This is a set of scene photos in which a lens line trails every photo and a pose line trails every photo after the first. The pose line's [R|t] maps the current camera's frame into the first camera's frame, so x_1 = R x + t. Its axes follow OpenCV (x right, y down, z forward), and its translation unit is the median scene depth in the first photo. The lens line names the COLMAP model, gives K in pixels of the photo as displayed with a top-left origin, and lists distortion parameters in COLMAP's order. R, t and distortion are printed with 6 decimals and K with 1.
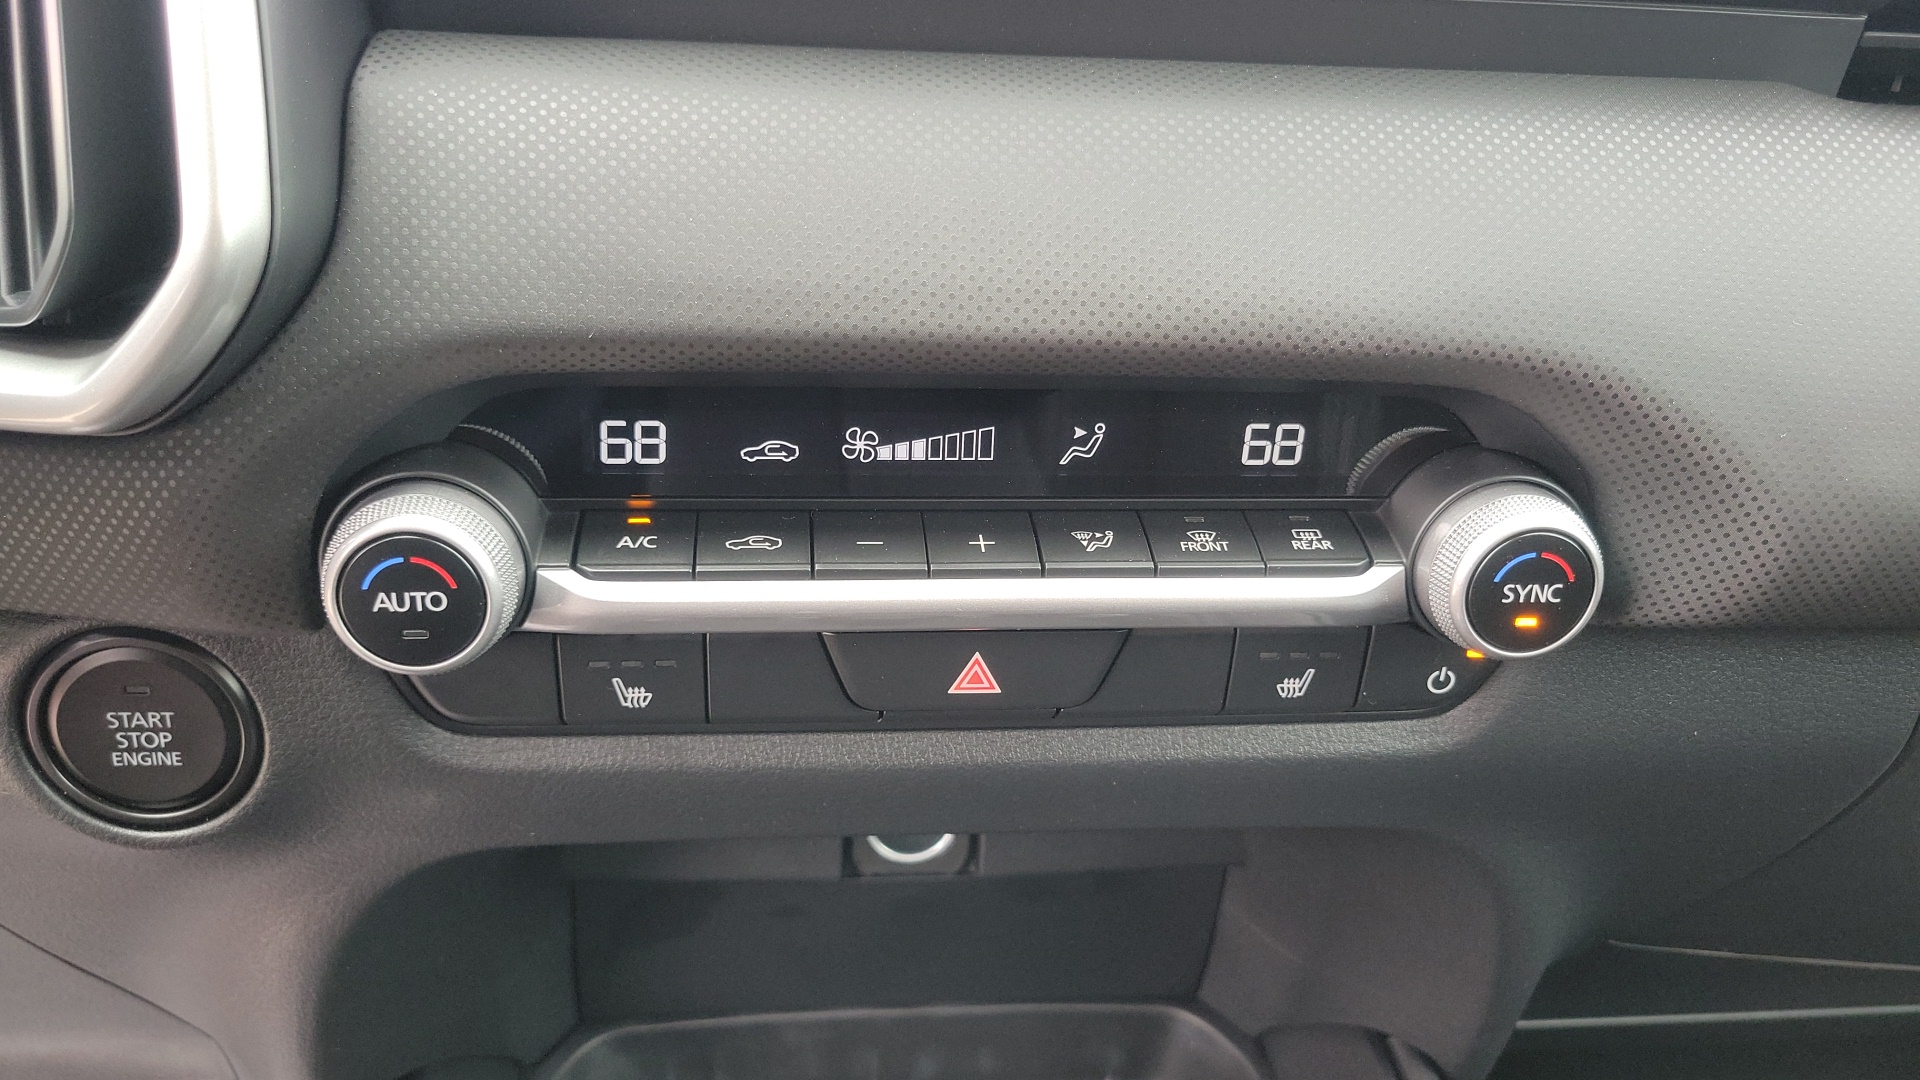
lens RADIAL K [[1473.8, 0, 965.2], [0, 1473.8, 525.6], [0, 0, 1]] dist [0.032918, -0.018927]
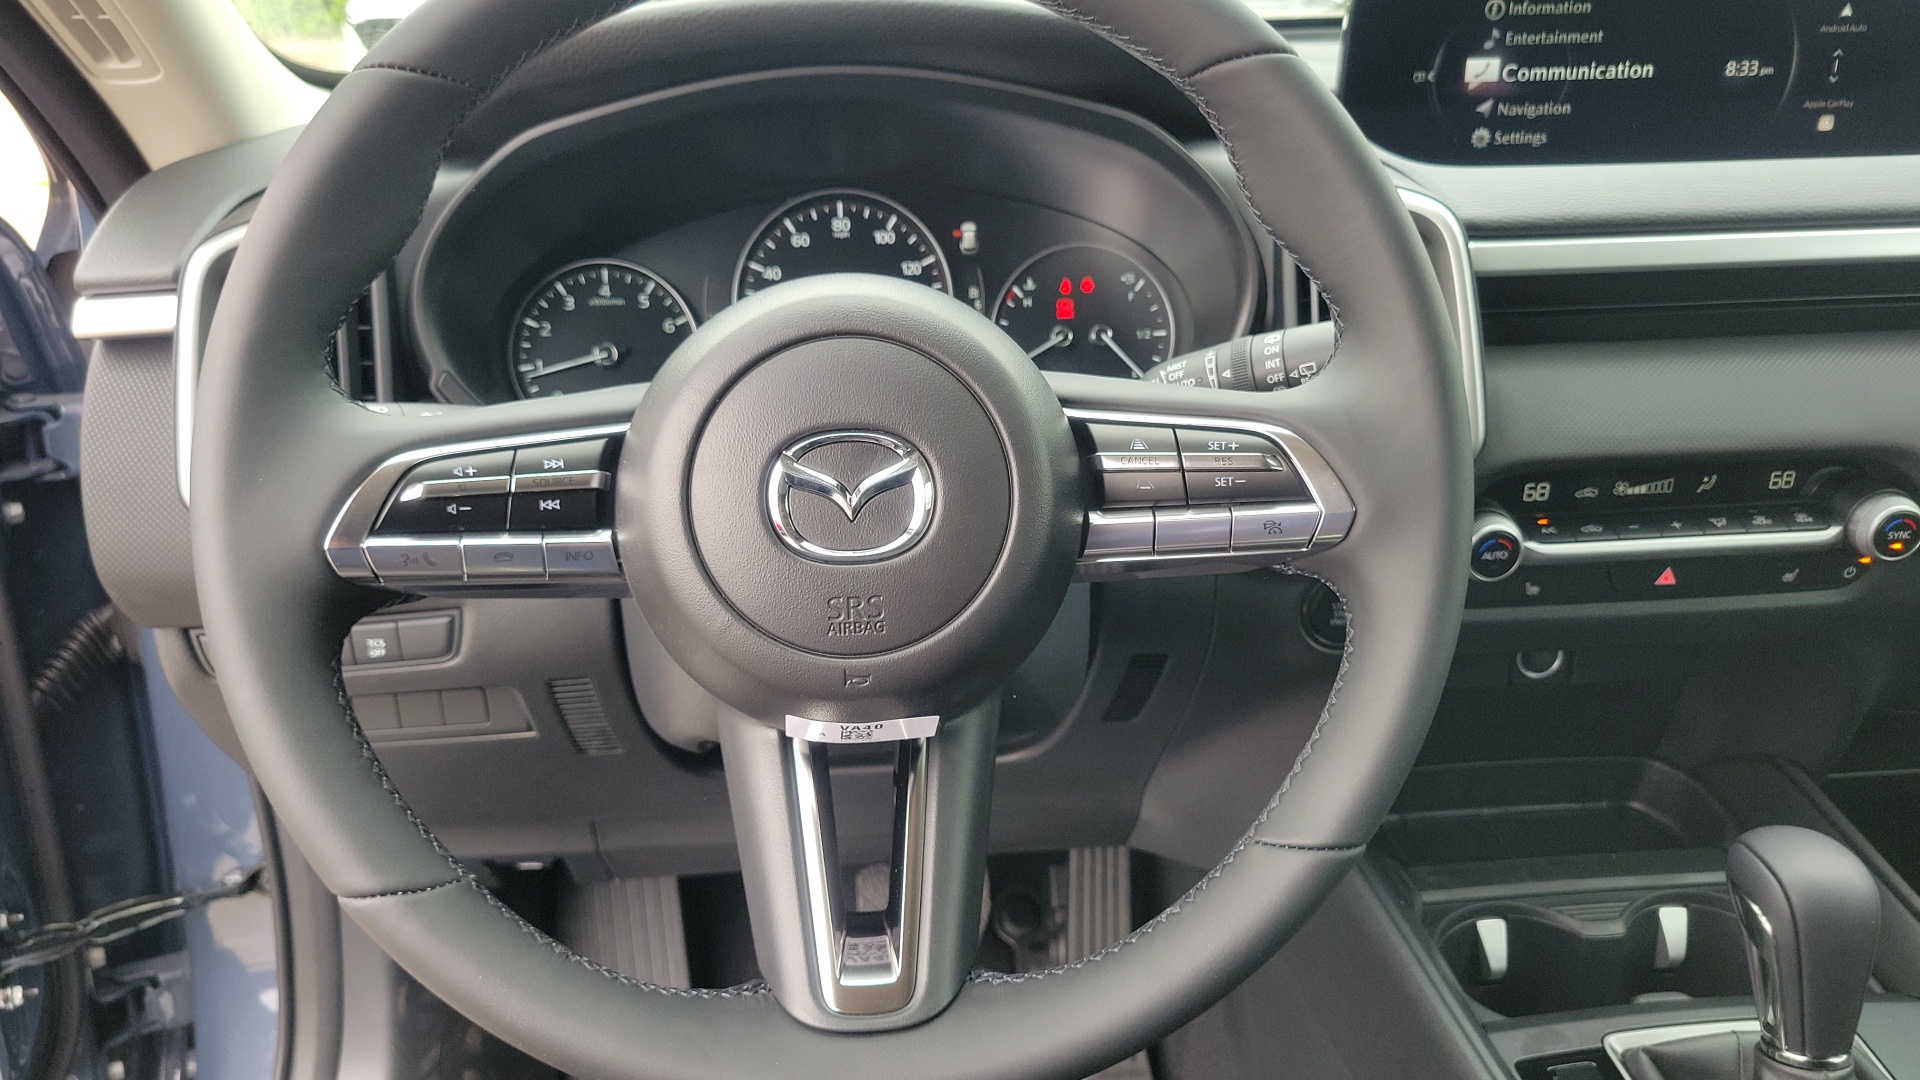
lens RADIAL K [[1473.8, 0, 959.2], [0, 1473.8, 525.9], [0, 0, 1]] dist [0.032918, -0.018927]
pose [[0.998113, -0.042791, -0.044047, -1.101752], [0.043934, 0.998714, 0.025311, -0.104834], [0.042907, -0.027199, 0.998709, -1.613683]]
